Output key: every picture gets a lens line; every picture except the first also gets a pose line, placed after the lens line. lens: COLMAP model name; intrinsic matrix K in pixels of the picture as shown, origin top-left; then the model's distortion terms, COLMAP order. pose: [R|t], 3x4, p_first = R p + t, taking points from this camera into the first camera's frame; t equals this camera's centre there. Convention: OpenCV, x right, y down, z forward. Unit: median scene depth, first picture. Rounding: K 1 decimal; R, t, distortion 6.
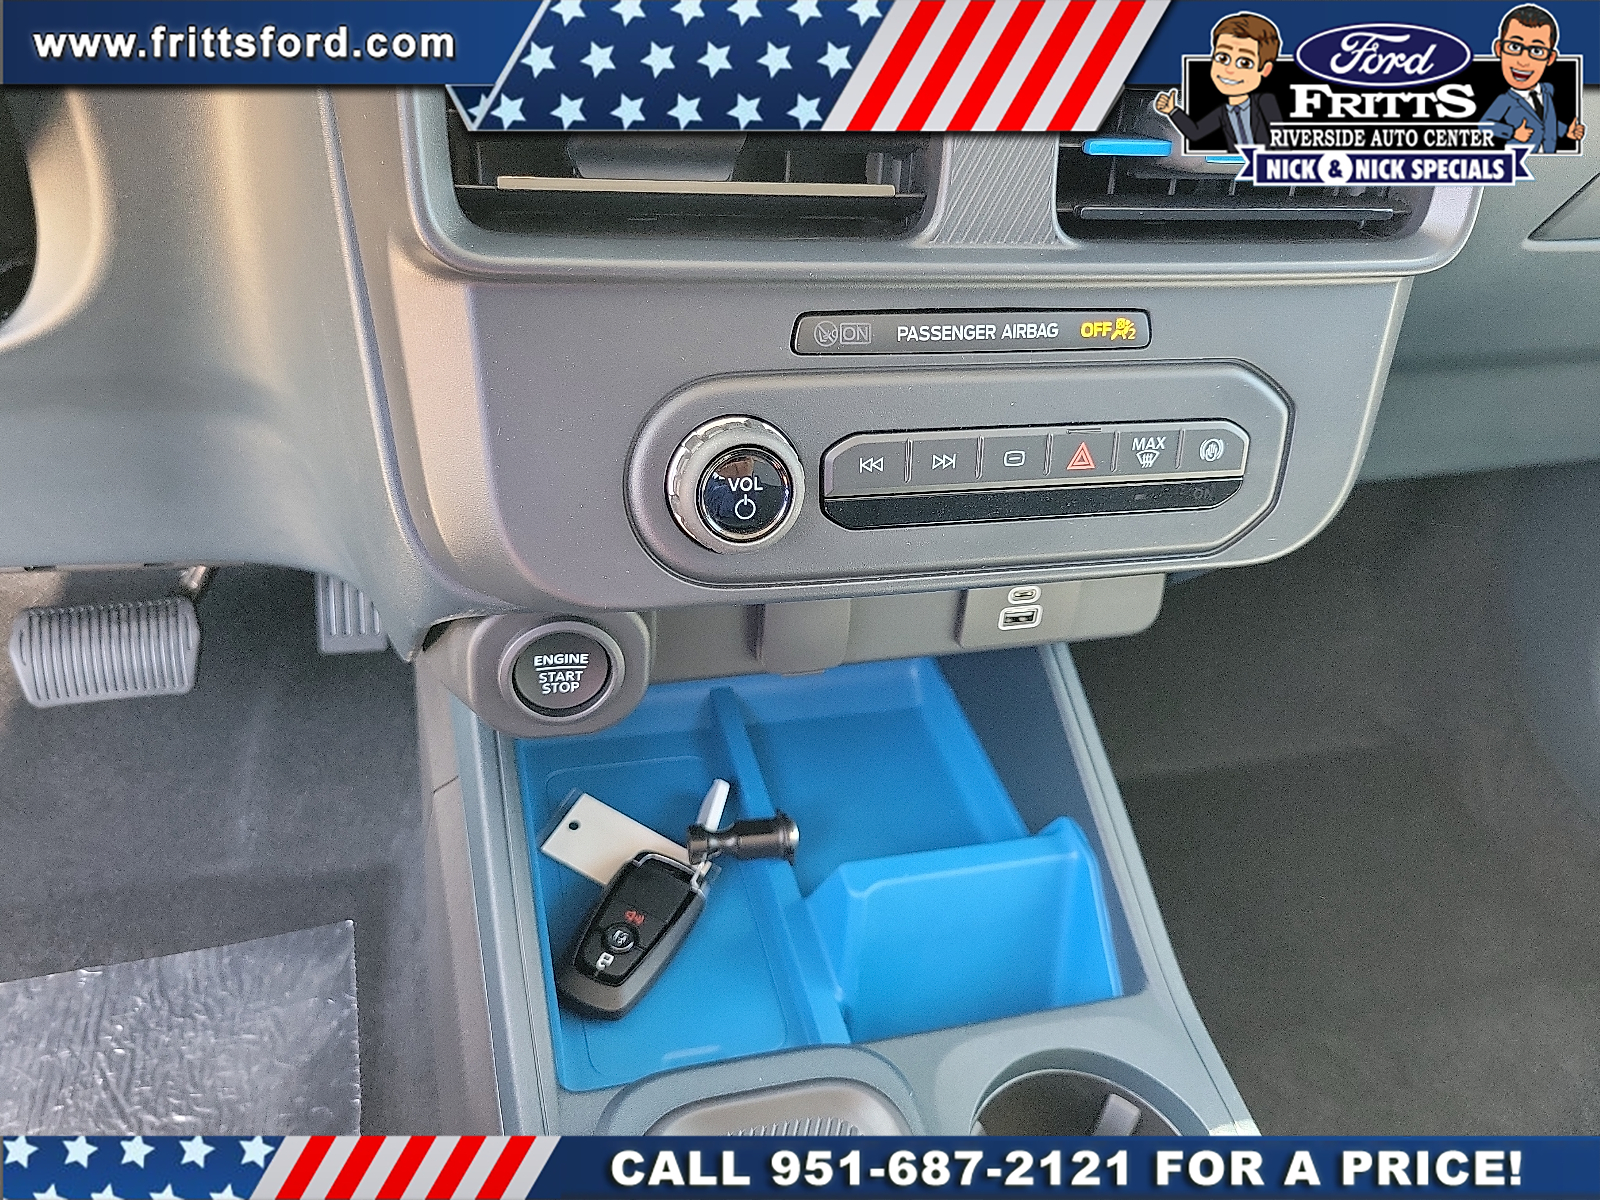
lens RADIAL K [[1219.9, 0, 789.0], [0, 1219.9, 607.5], [0, 0, 1]] dist [0.020412, -0.017532]
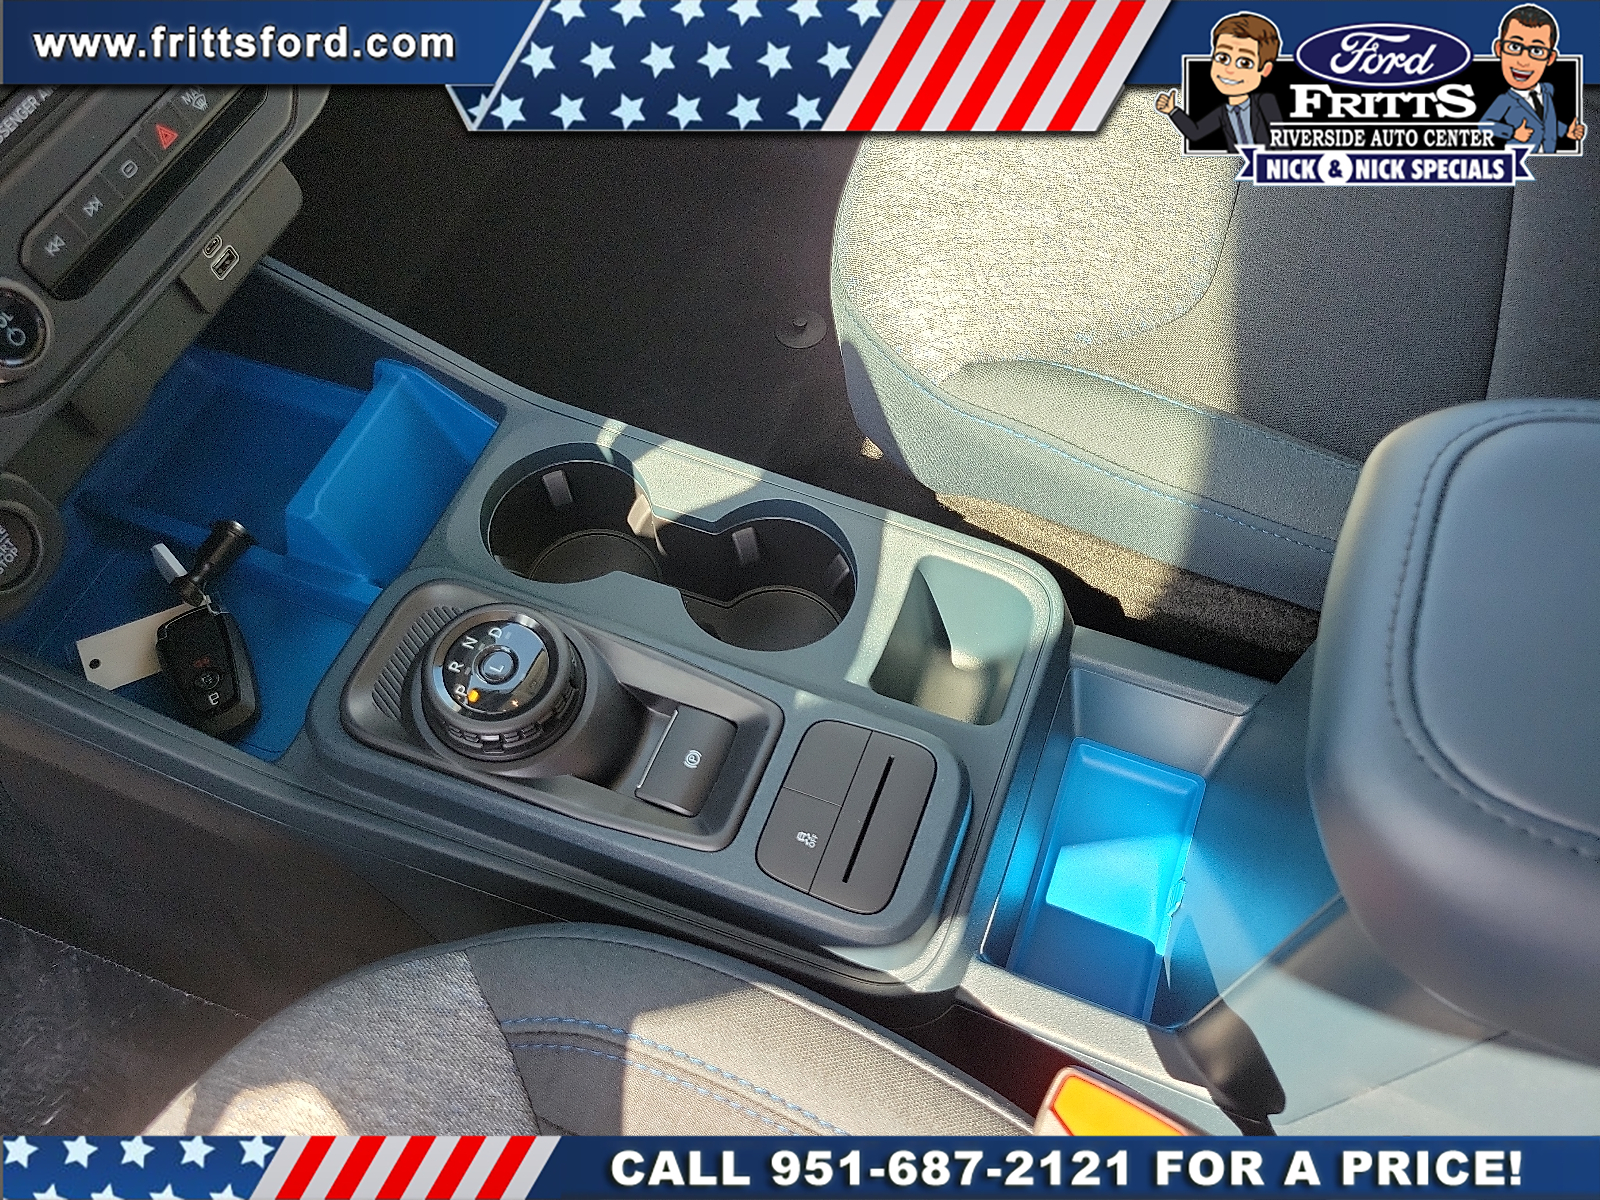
lens RADIAL K [[1179.4, 0, 790.1], [0, 1179.4, 616.4], [0, 0, 1]] dist [0.008550, 0.004013]
pose [[0.582627, -0.762714, 0.280739, -0.084389], [0.594216, 0.635416, 0.493106, -0.014489], [-0.554485, -0.120478, 0.823427, -0.336952]]
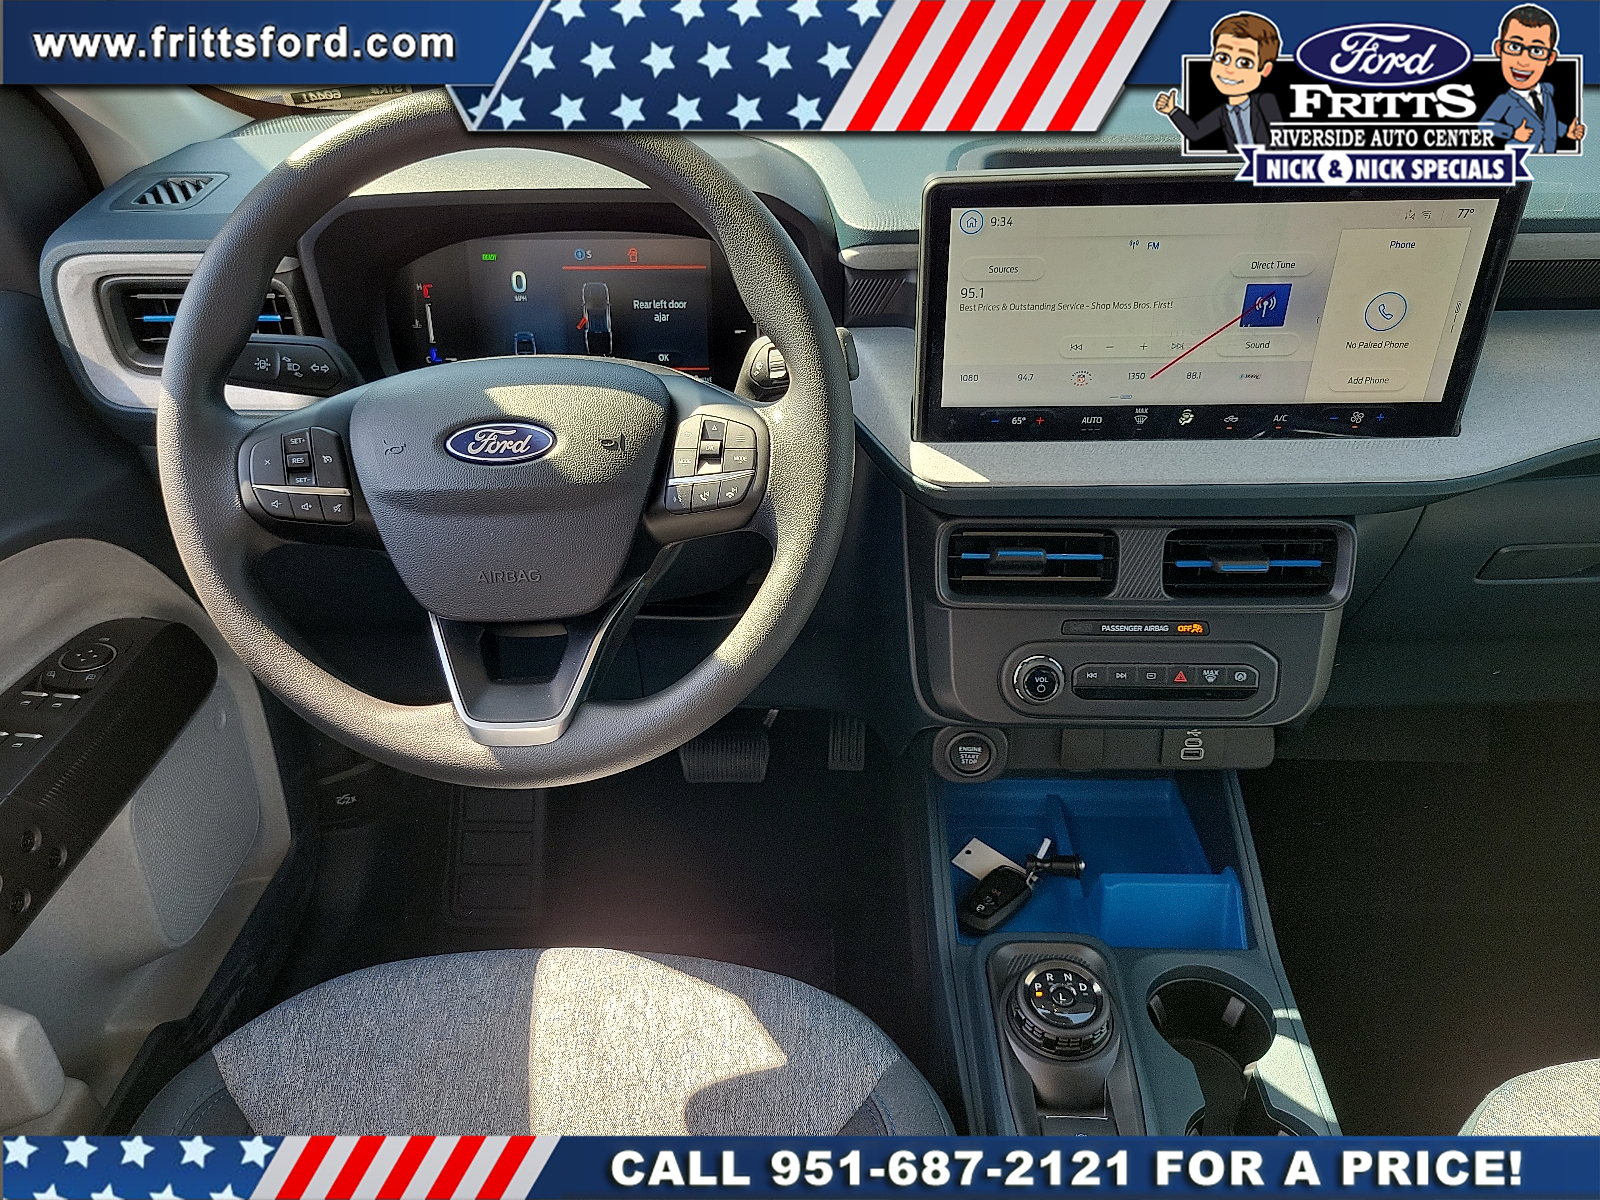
lens RADIAL K [[1219.9, 0, 785.7], [0, 1219.9, 606.2], [0, 0, 1]] dist [0.020412, -0.017532]
pose [[0.946594, 0.032774, -0.320759, 0.187316], [-0.084834, 0.985085, -0.149702, 0.126372], [0.311069, 0.168918, 0.935256, -1.145161]]
